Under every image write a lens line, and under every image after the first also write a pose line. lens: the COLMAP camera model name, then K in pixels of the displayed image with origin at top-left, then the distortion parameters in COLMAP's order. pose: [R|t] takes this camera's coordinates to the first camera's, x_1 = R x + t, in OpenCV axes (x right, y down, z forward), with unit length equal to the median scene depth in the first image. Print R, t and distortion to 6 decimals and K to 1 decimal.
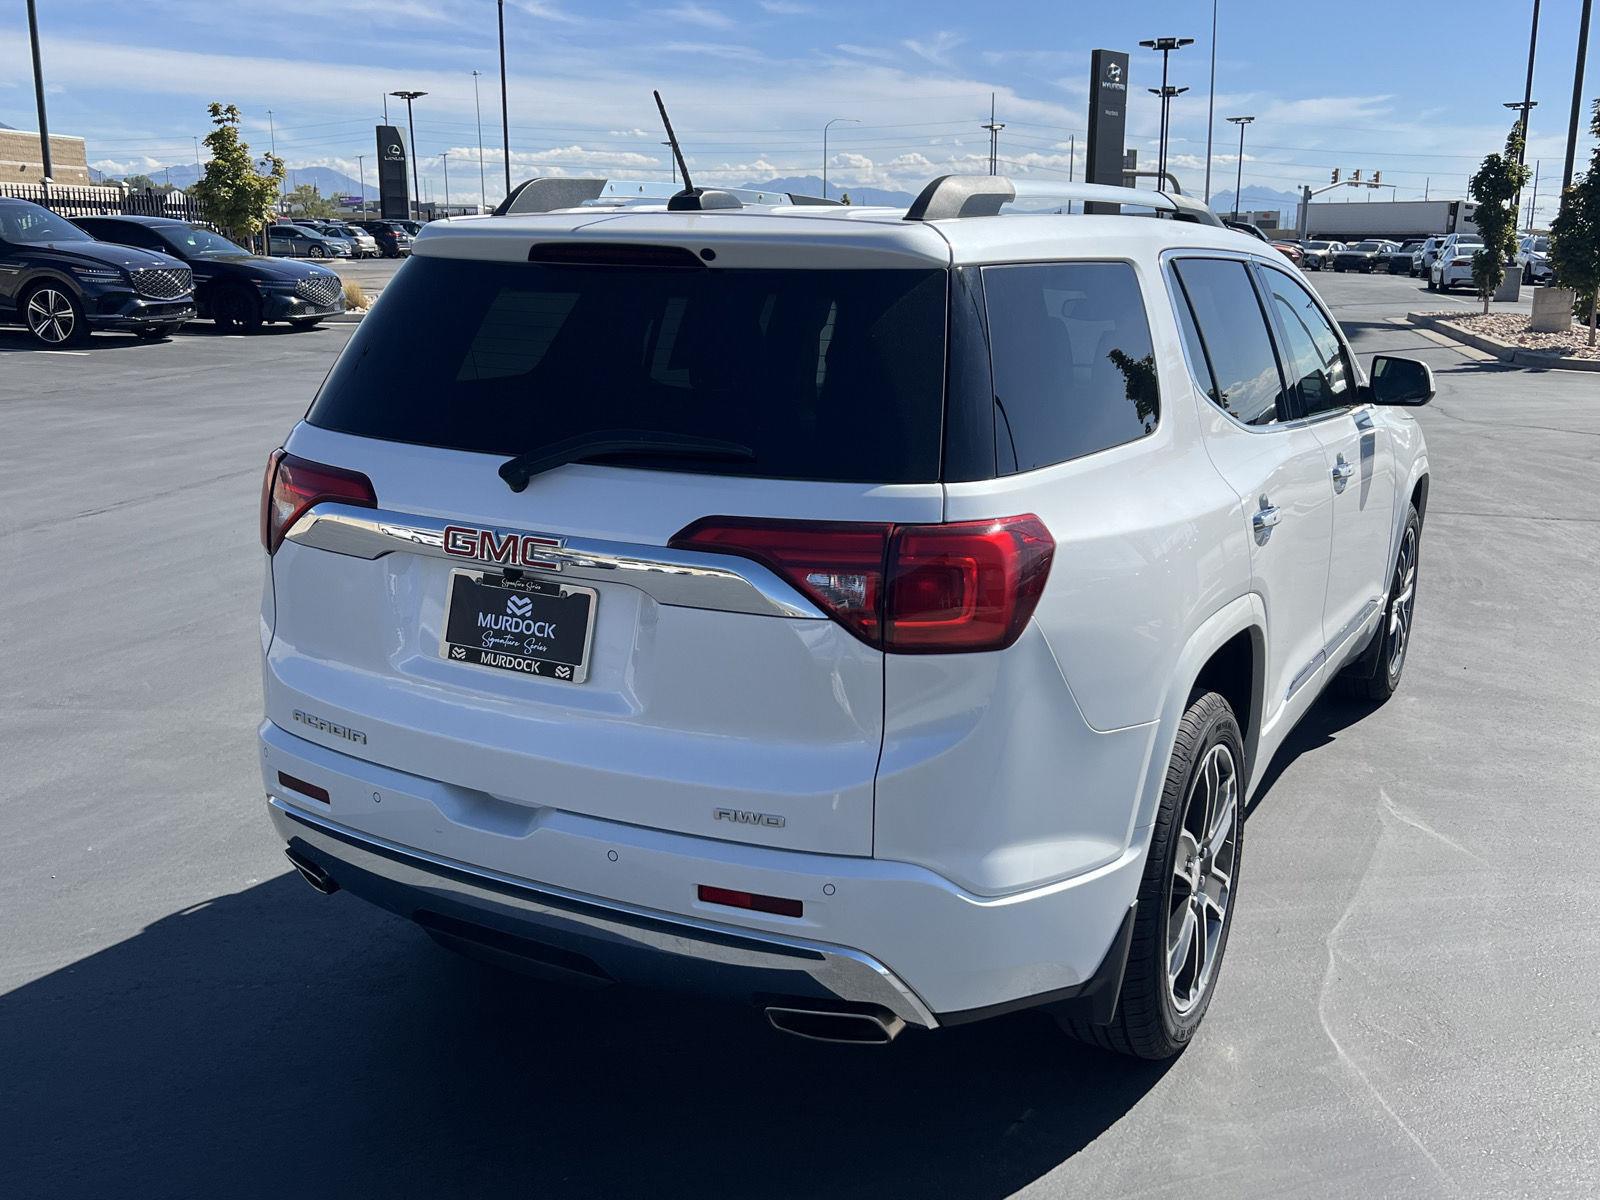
lens RADIAL K [[1493.3, 0, 799.8], [0, 1493.3, 607.3], [0, 0, 1]] dist [0.031851, 0.000000]
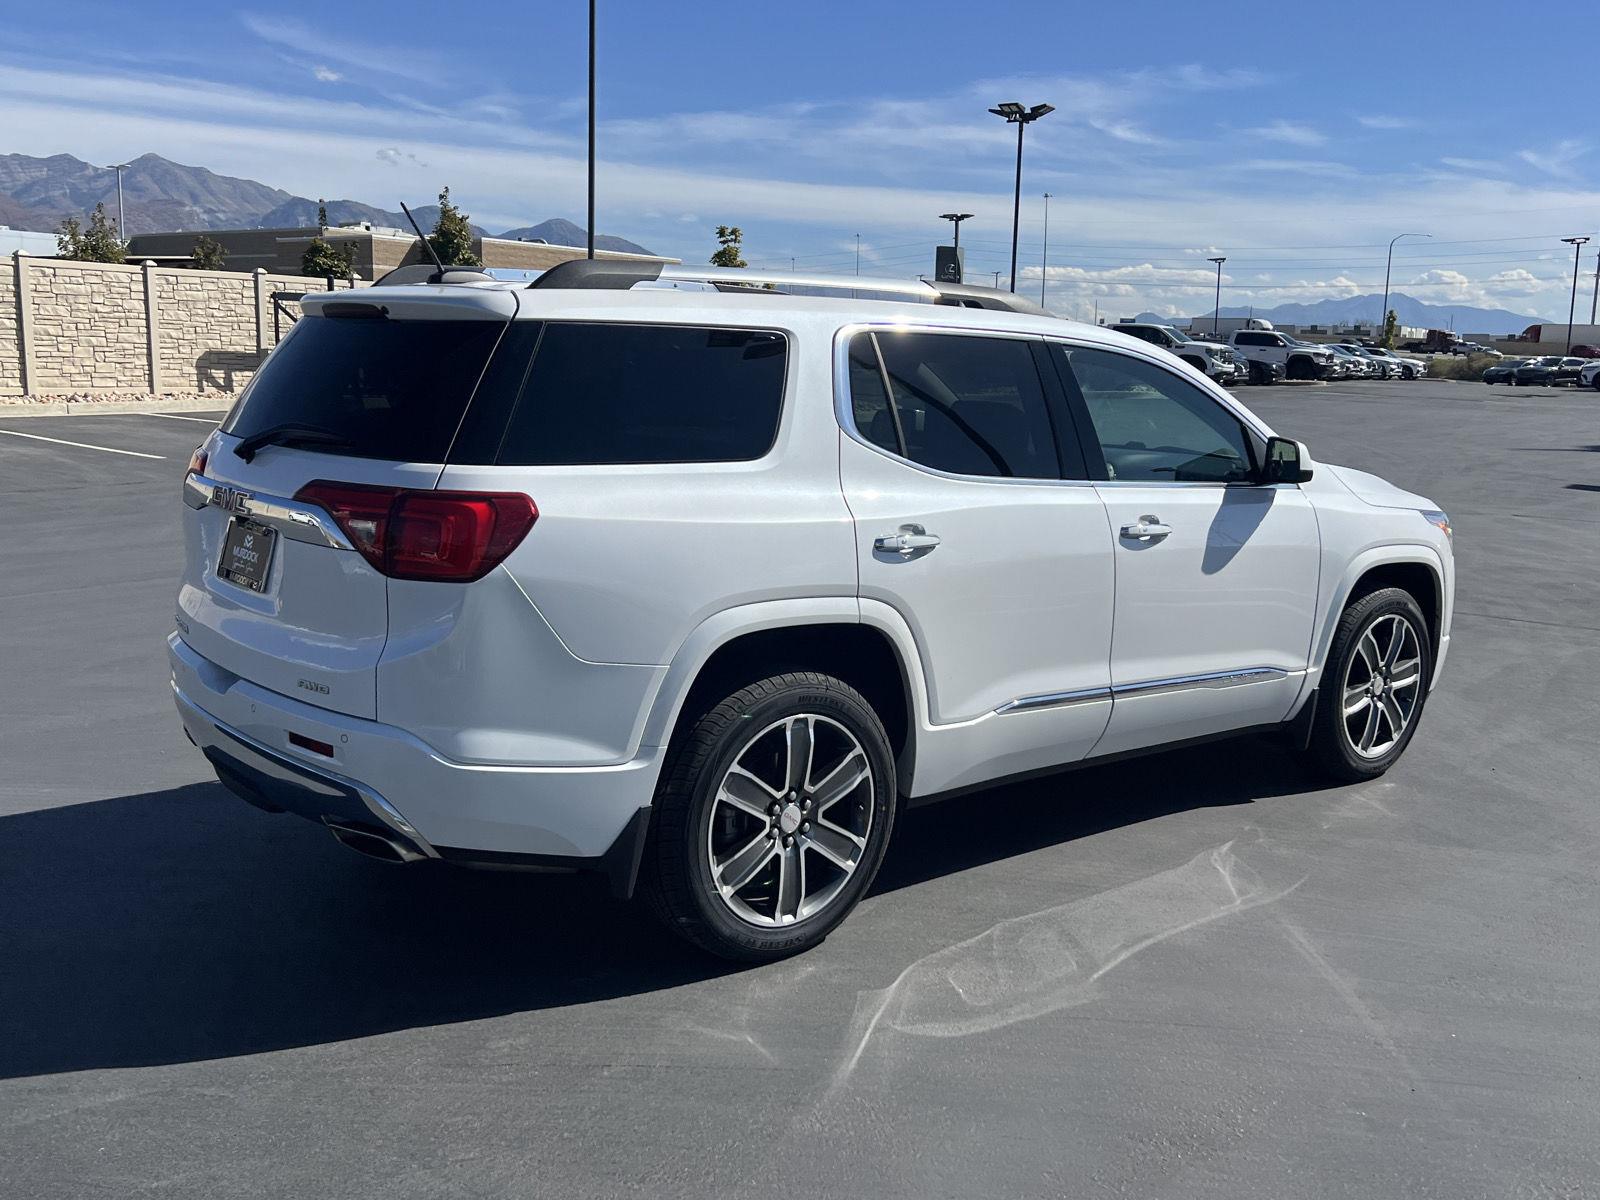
lens RADIAL K [[1493.3, 0, 805.3], [0, 1493.3, 595.9], [0, 0, 1]] dist [0.031851, 0.000000]
pose [[0.933311, 0.077889, -0.350519, 0.795805], [-0.105865, 0.992487, -0.061341, 0.079950], [0.343107, 0.094358, 0.934545, -0.181945]]
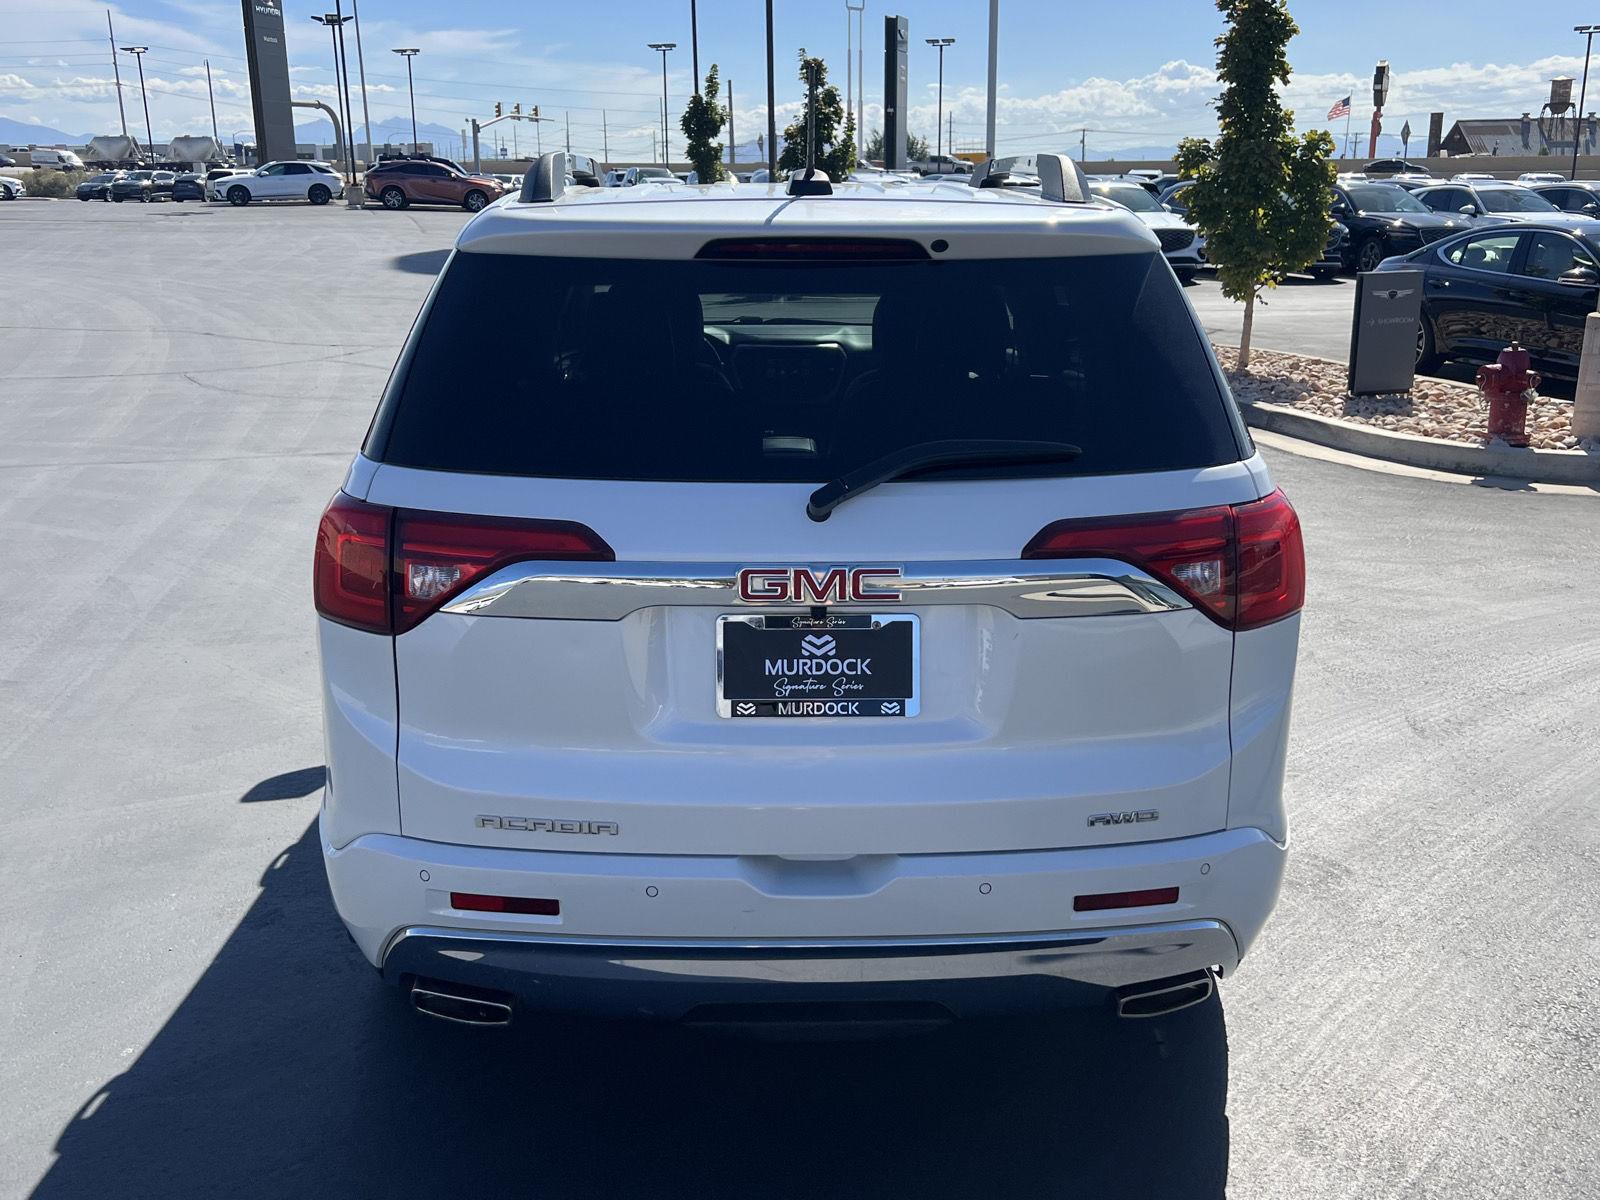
lens RADIAL K [[1493.3, 0, 807.9], [0, 1493.3, 596.8], [0, 0, 1]] dist [0.031851, 0.000000]
pose [[0.865829, -0.148656, 0.477746, -0.578286], [0.131838, 0.988883, 0.068768, -0.086648], [-0.482658, 0.003444, 0.875802, 0.198505]]
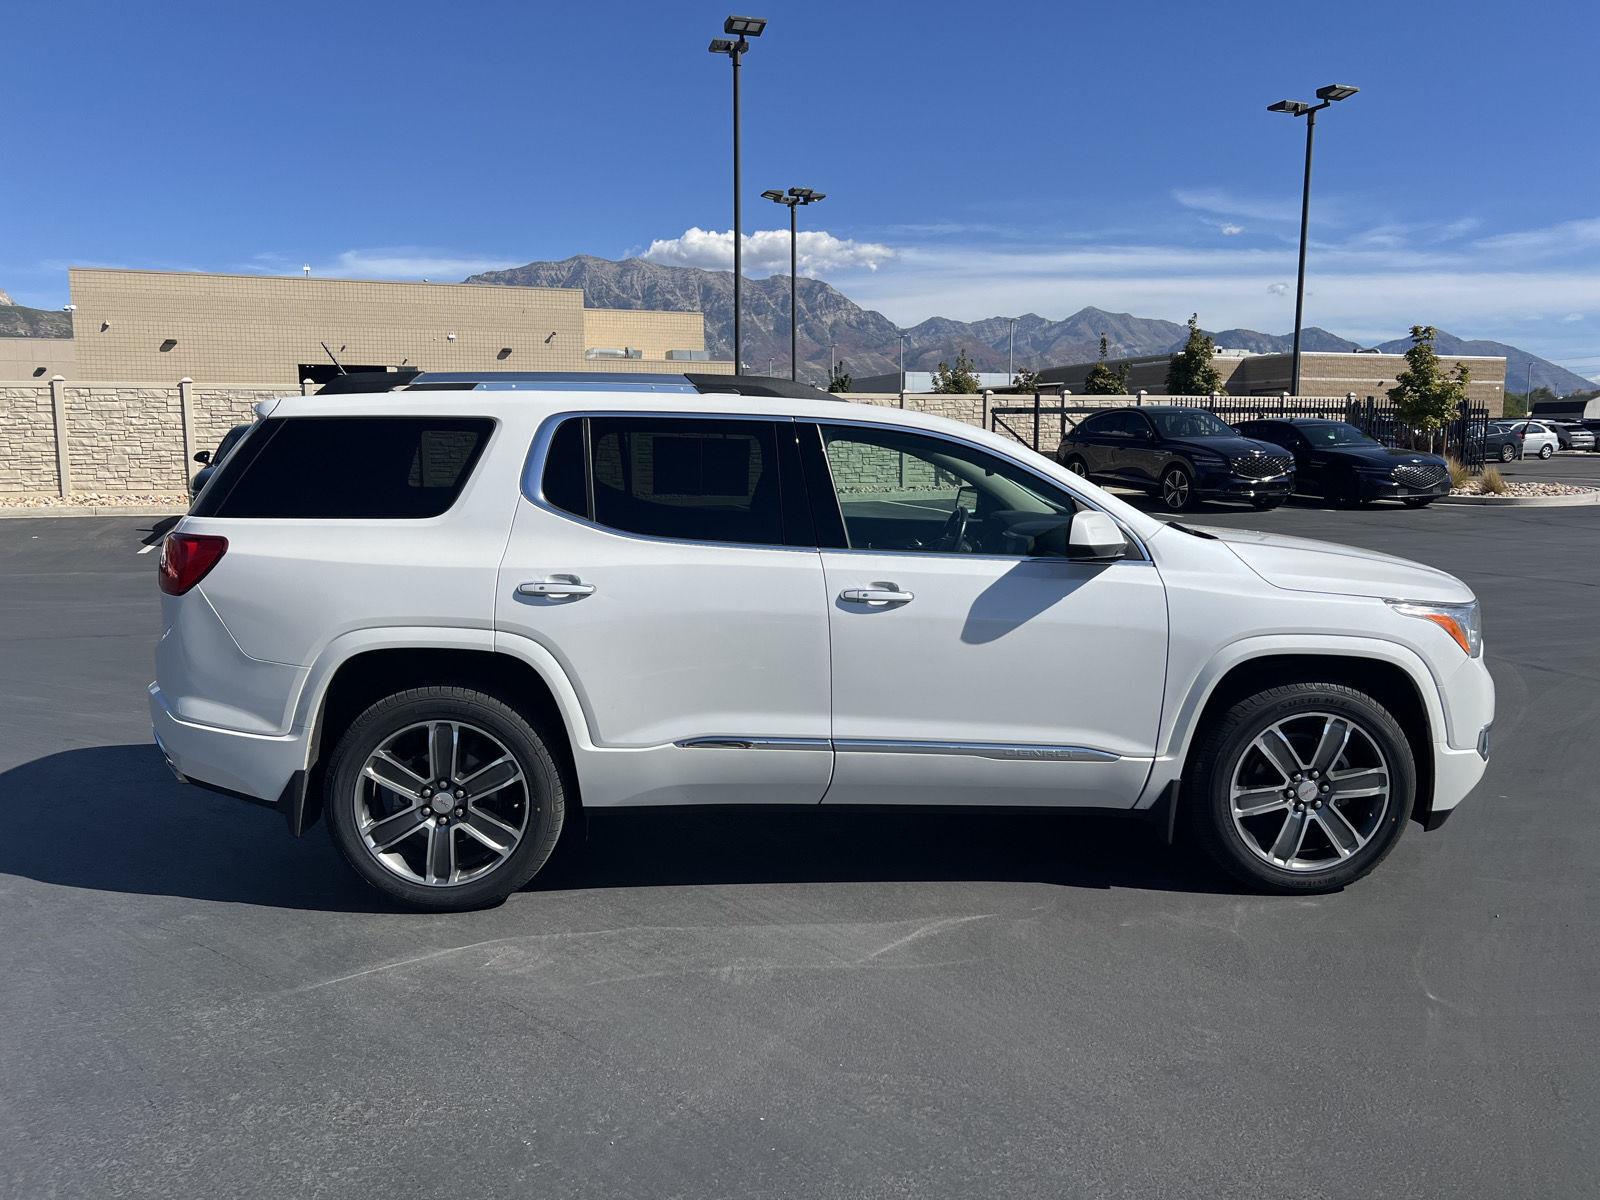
lens RADIAL K [[1232.0, 0, 801.2], [0, 1232.0, 595.3], [0, 0, 1]] dist [0.034742, -0.048759]
pose [[0.535910, 0.099467, -0.838395, 1.750169], [-0.196724, 0.980413, -0.009432, -0.109309], [0.821036, 0.169987, 0.544981, 0.660636]]
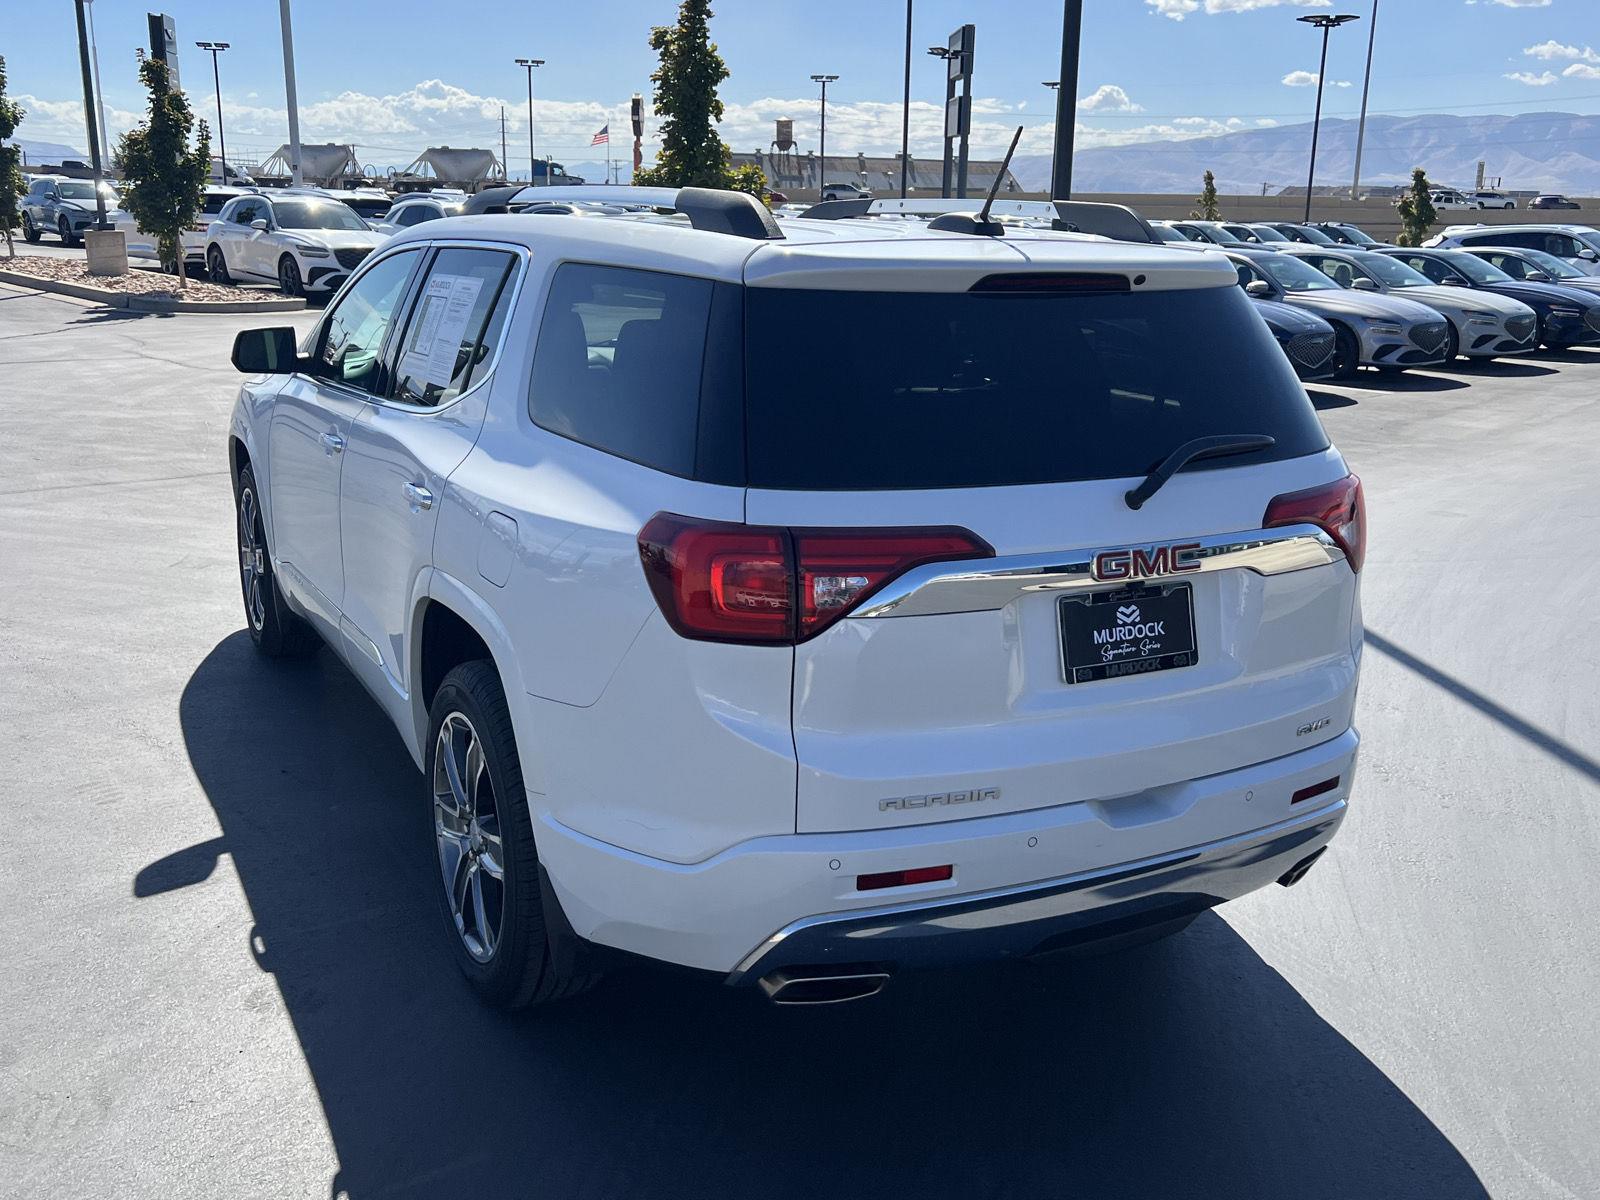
lens RADIAL K [[1493.3, 0, 805.5], [0, 1493.3, 596.6], [0, 0, 1]] dist [0.031851, 0.000000]
pose [[0.554148, -0.212643, 0.804800, -1.102081], [0.185080, 0.974095, 0.129937, -0.183391], [-0.811582, 0.076948, 0.579149, 0.525604]]
